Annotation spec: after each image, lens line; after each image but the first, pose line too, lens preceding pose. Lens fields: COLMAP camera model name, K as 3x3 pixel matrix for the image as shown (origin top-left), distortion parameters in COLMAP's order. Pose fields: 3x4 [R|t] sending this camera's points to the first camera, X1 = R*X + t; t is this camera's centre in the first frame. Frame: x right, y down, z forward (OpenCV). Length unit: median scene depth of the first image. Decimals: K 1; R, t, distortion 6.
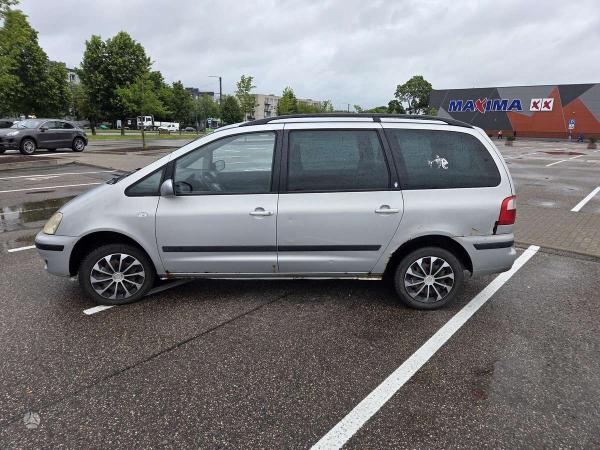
lens RADIAL K [[407.0, 0, 300.0], [0, 407.0, 225.0], [0, 0, 1]] dist [0.074405, -0.058962]
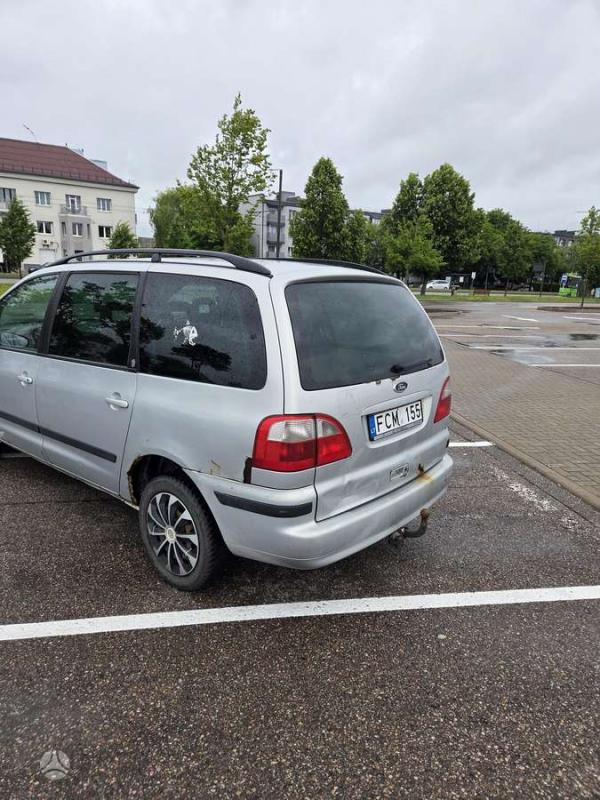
lens RADIAL K [[542.6, 0, 300.0], [0, 542.6, 400.0], [0, 0, 1]] dist [0.074405, -0.058962]
pose [[0.757318, 0.156534, -0.634008, 0.903437], [-0.174808, 0.984010, 0.034141, -0.109049], [0.629215, 0.084974, 0.772572, 0.497981]]
